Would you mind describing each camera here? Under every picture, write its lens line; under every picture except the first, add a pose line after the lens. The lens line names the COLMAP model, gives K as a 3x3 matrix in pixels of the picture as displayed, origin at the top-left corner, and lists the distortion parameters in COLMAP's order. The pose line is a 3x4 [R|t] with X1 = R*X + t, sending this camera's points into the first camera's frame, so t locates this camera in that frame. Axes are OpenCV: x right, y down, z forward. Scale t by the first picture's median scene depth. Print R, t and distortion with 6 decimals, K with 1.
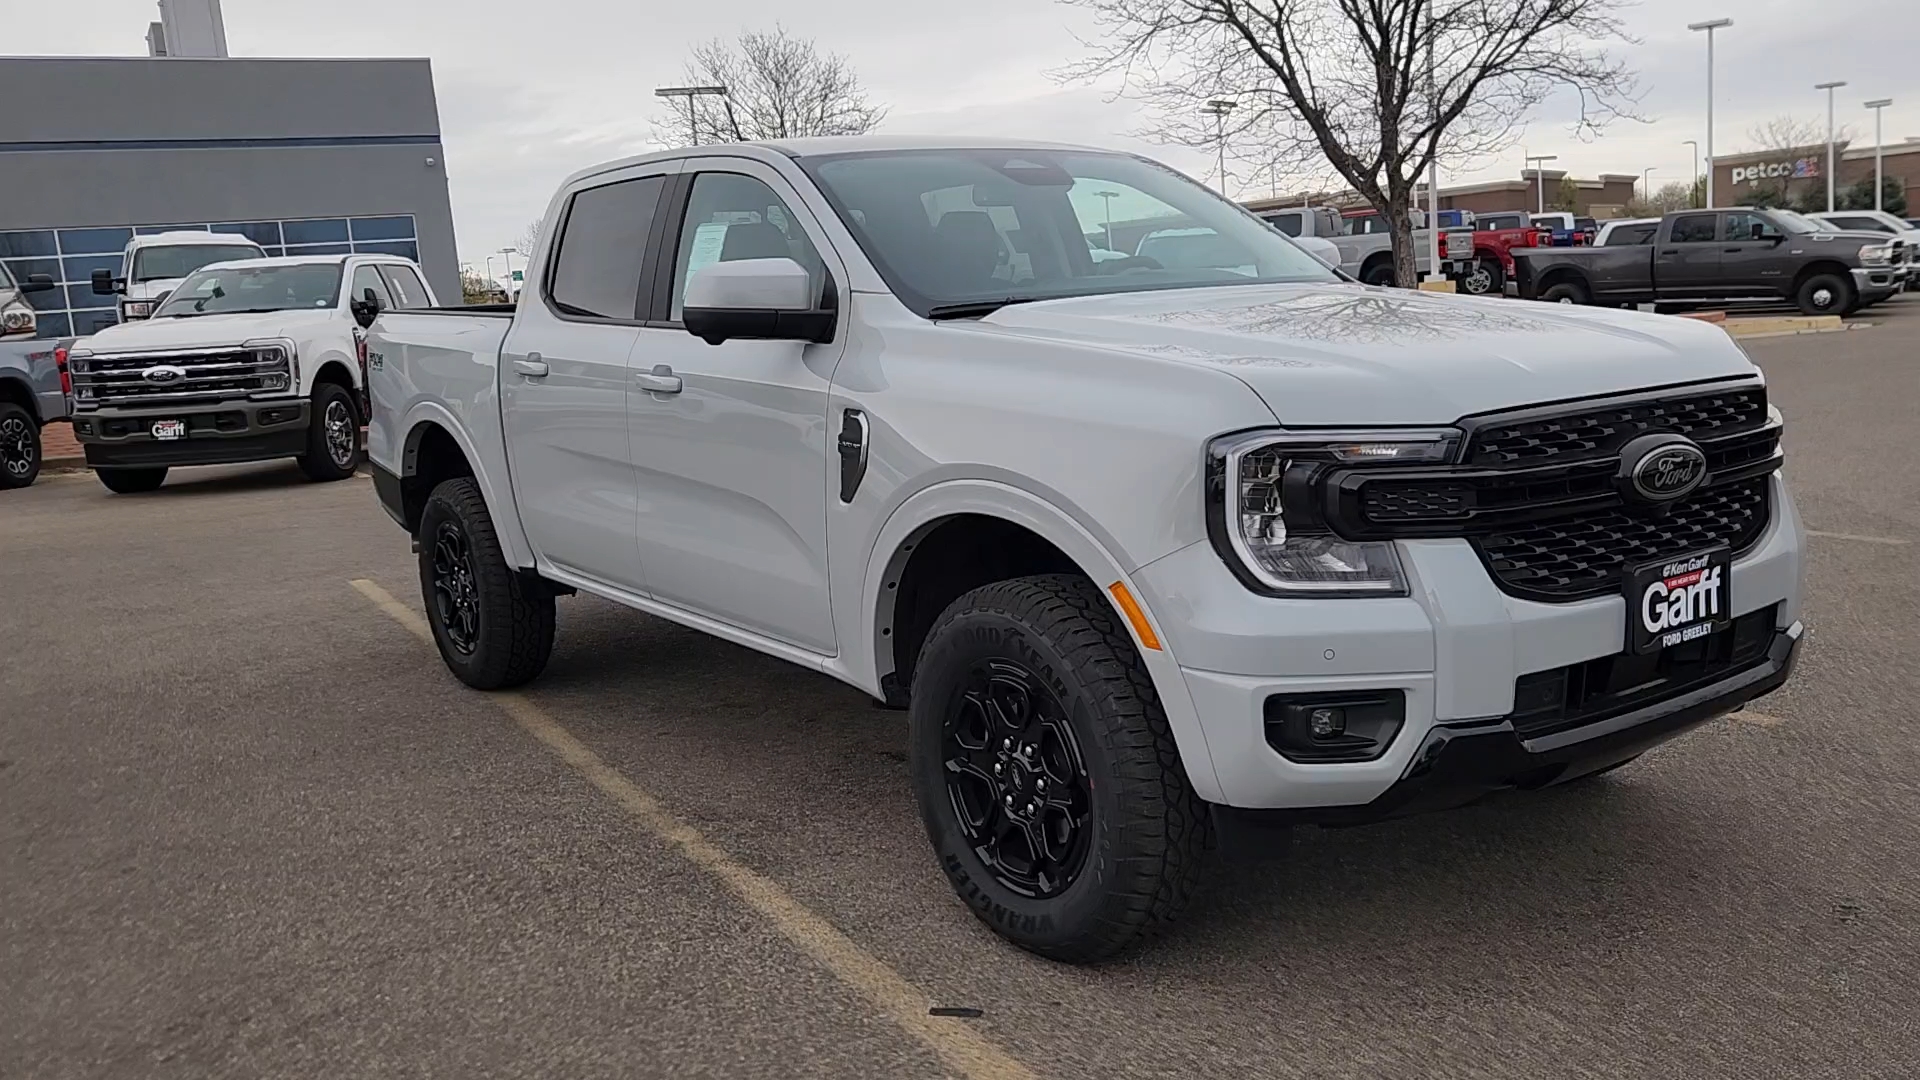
lens RADIAL K [[1627.4, 0, 939.6], [0, 1627.4, 537.5], [0, 0, 1]] dist [0.041957, -0.038238]
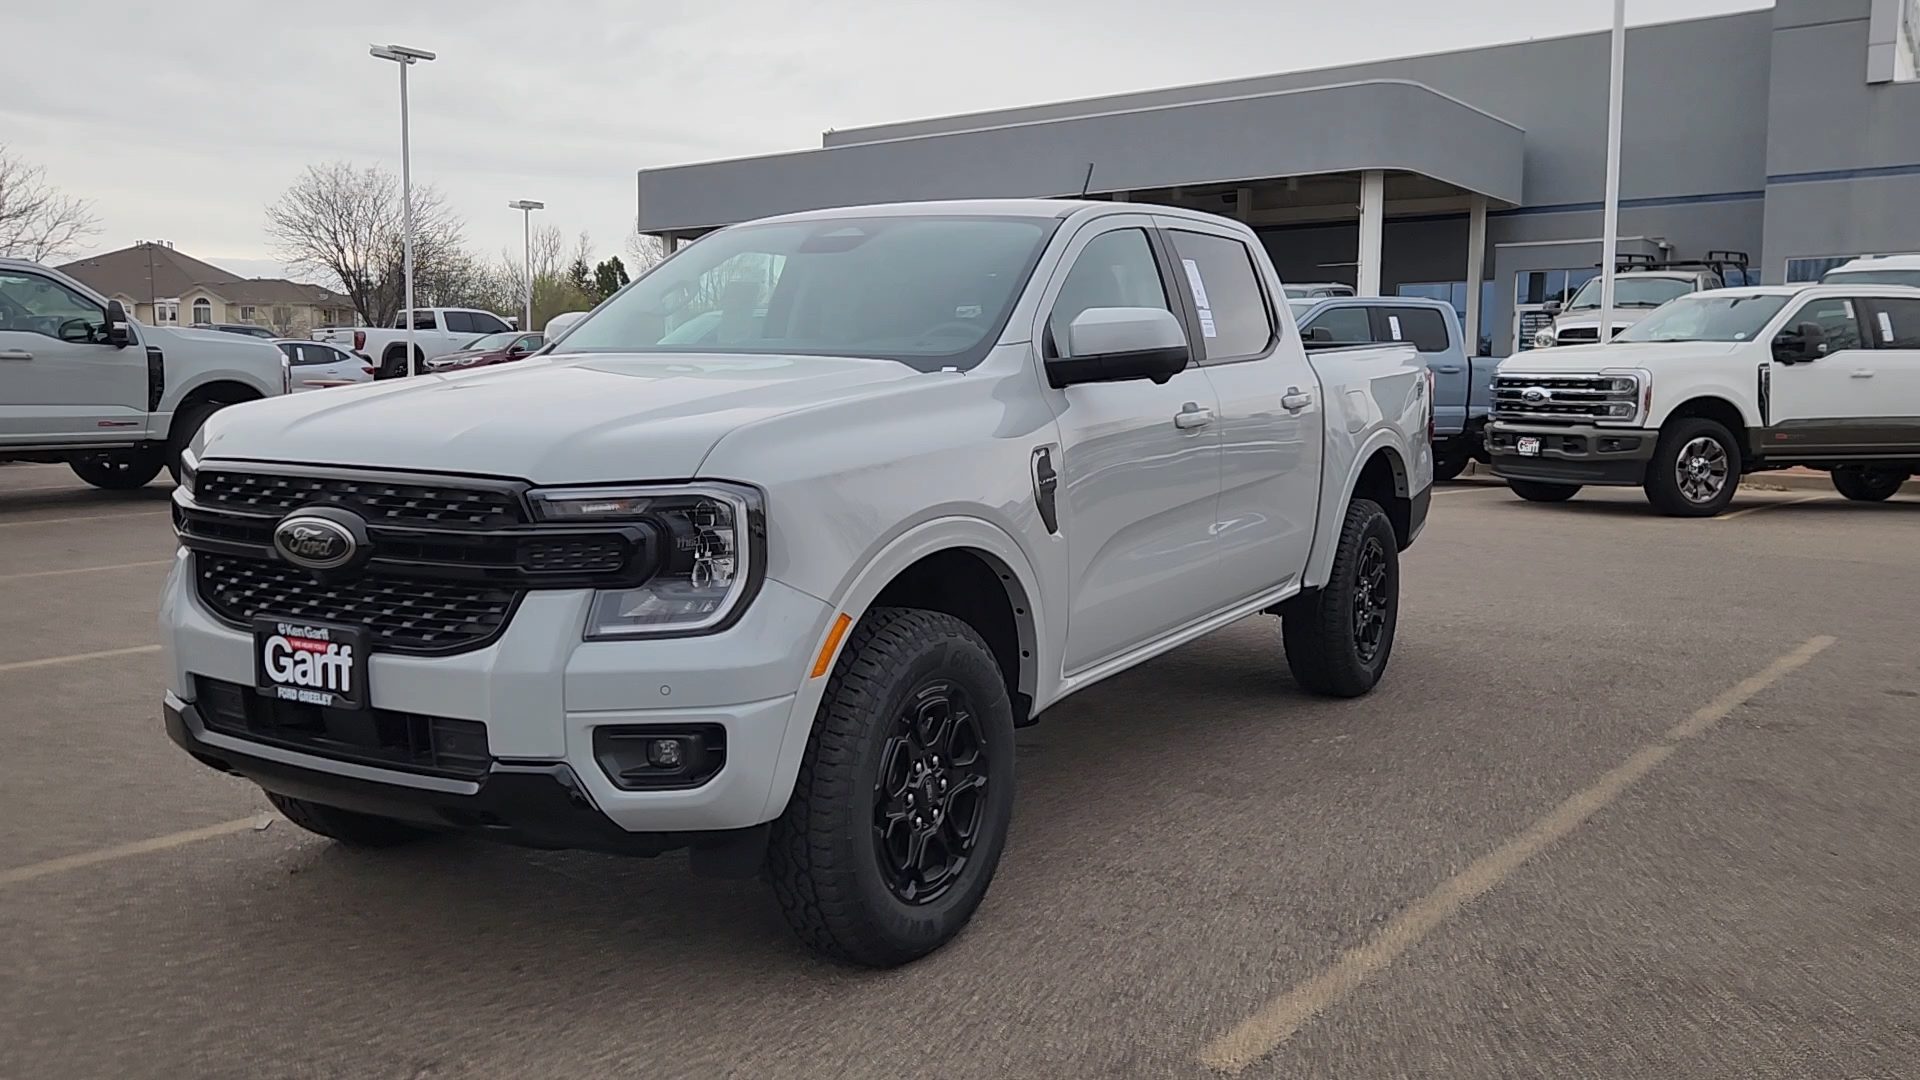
lens RADIAL K [[1627.4, 0, 958.3], [0, 1627.4, 546.8], [0, 0, 1]] dist [0.041957, -0.038238]
pose [[0.406193, 0.166031, -0.898577, 0.358840], [-0.168864, 0.980057, 0.104753, -0.050163], [0.898049, 0.109188, 0.426129, 0.209520]]
